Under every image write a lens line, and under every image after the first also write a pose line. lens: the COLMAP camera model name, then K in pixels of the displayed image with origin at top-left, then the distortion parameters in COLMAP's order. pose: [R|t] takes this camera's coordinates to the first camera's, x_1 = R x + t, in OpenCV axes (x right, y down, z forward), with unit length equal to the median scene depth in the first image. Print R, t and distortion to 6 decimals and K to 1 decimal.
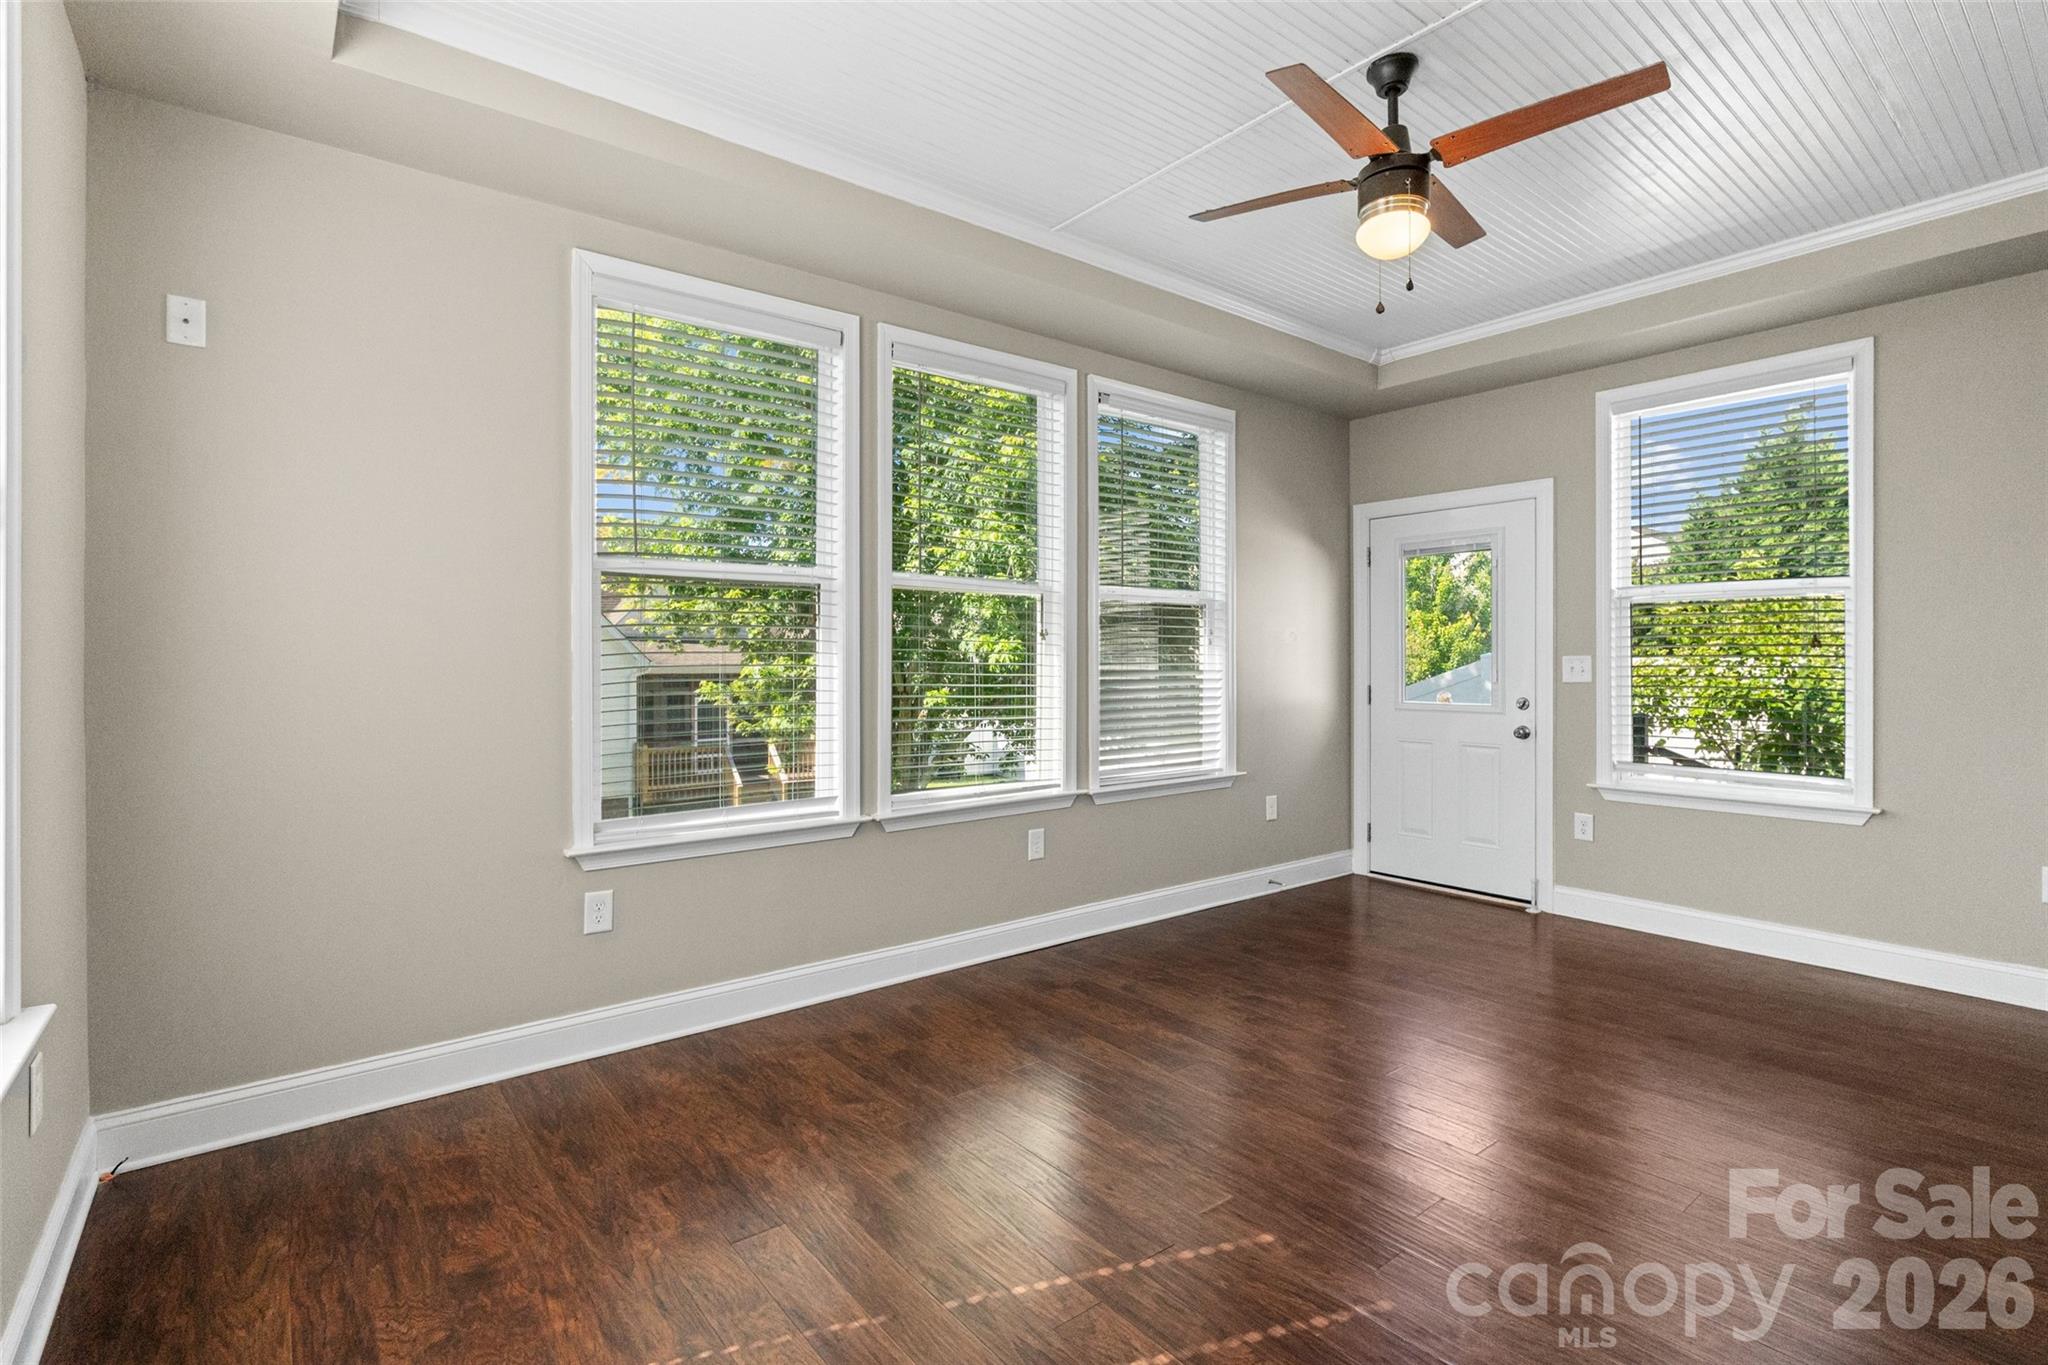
lens RADIAL K [[954.8, 0, 1022.2], [0, 954.8, 670.5], [0, 0, 1]] dist [-0.002655, 0.001128]
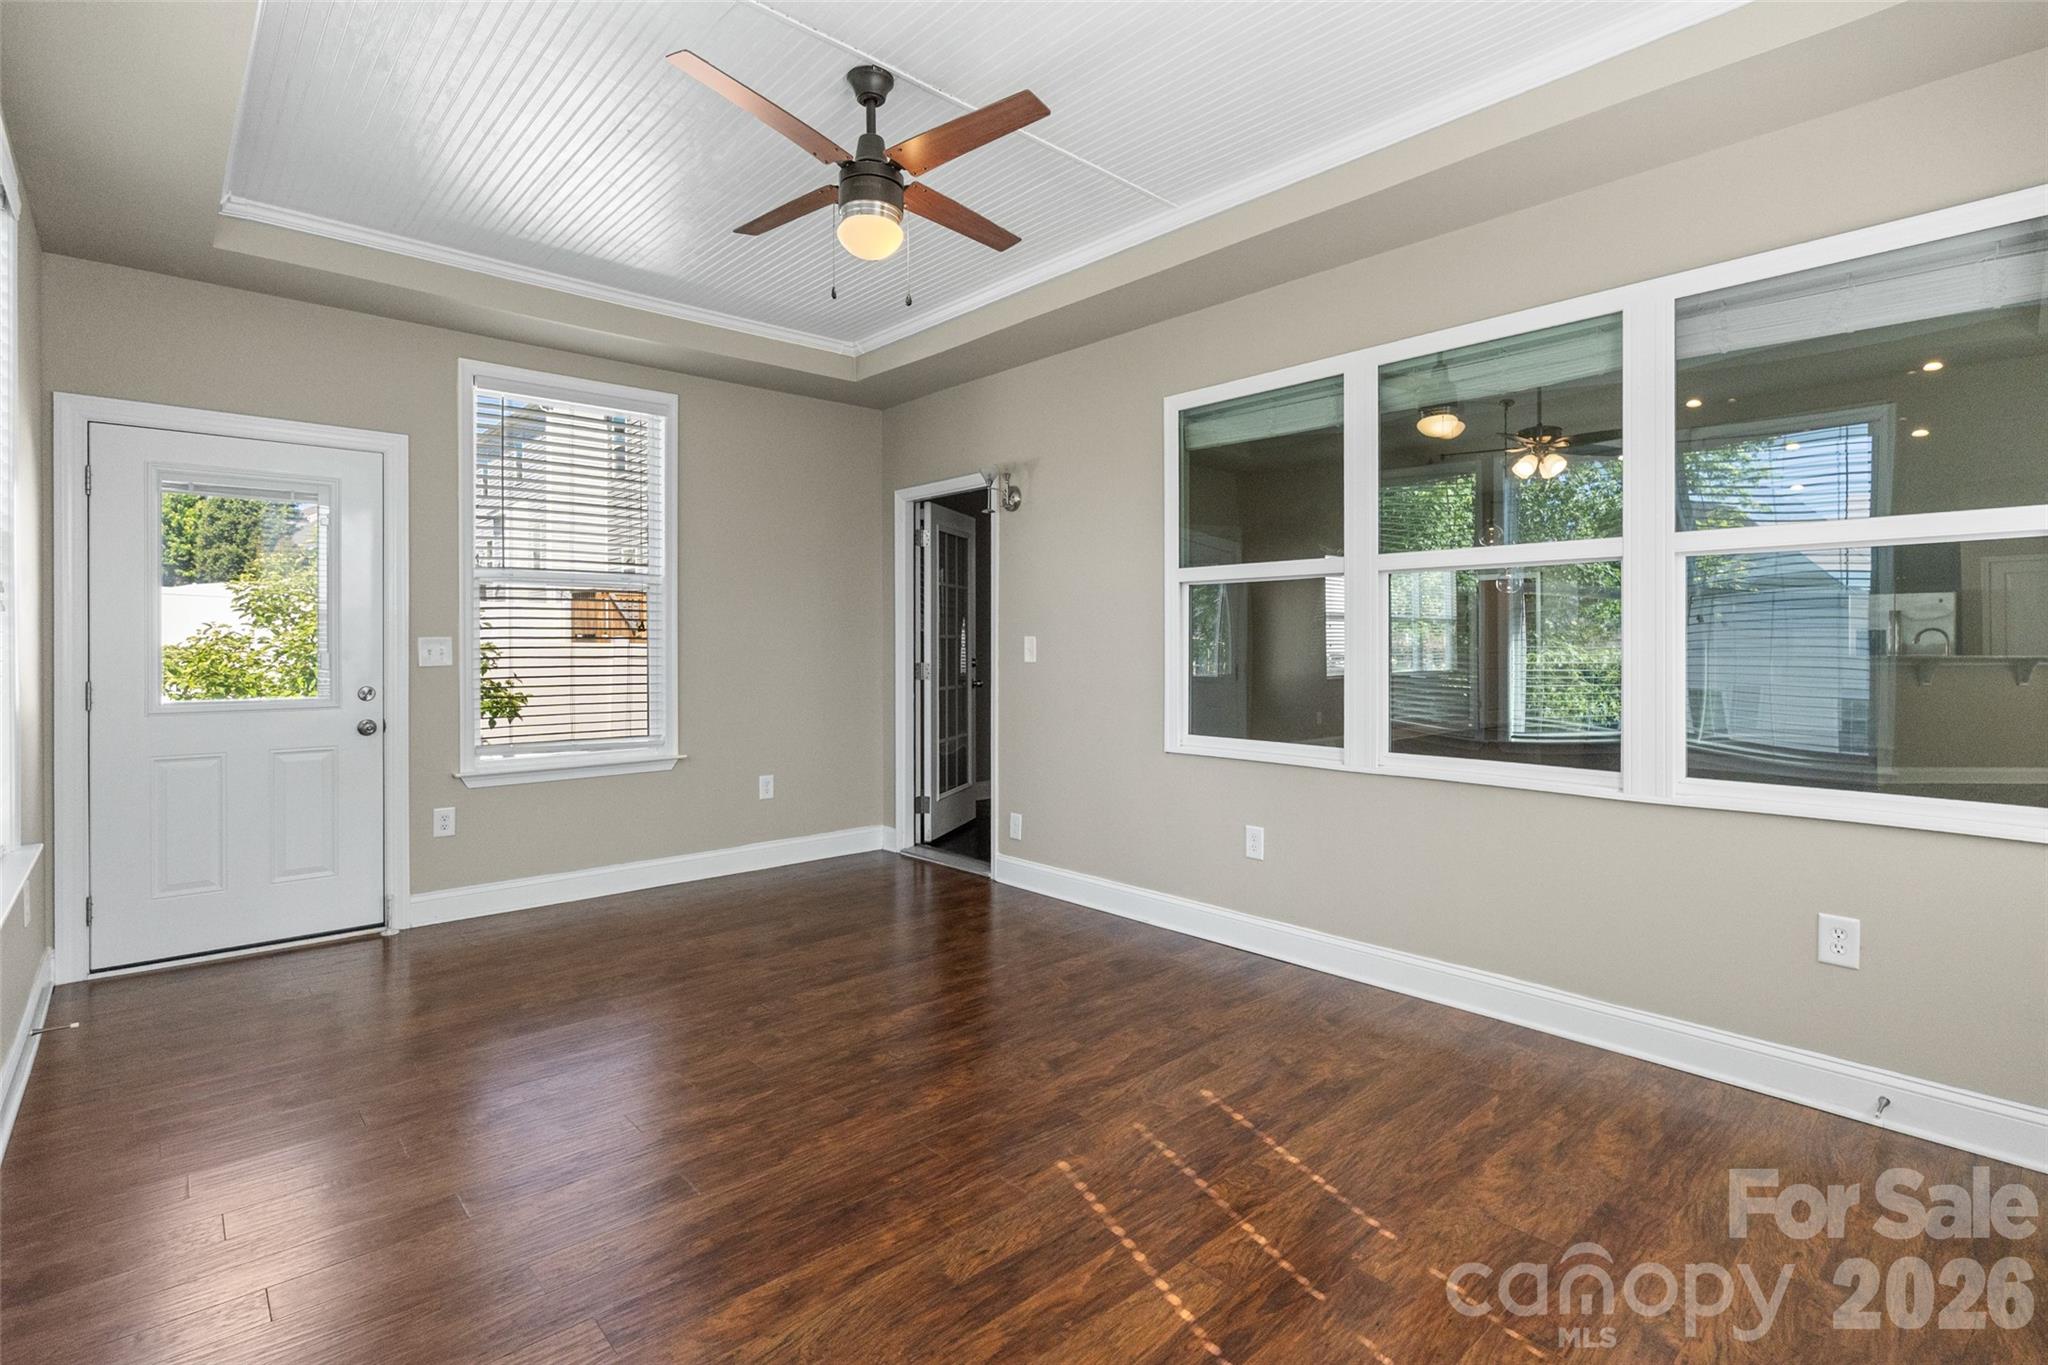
lens RADIAL K [[954.8, 0, 1041.5], [0, 954.8, 648.6], [0, 0, 1]] dist [-0.002655, 0.001128]
pose [[-0.059810, -0.004807, 0.998198, -0.440375], [0.010082, 0.999934, 0.005419, -0.003667], [-0.998159, 0.010388, -0.059758, 0.569368]]
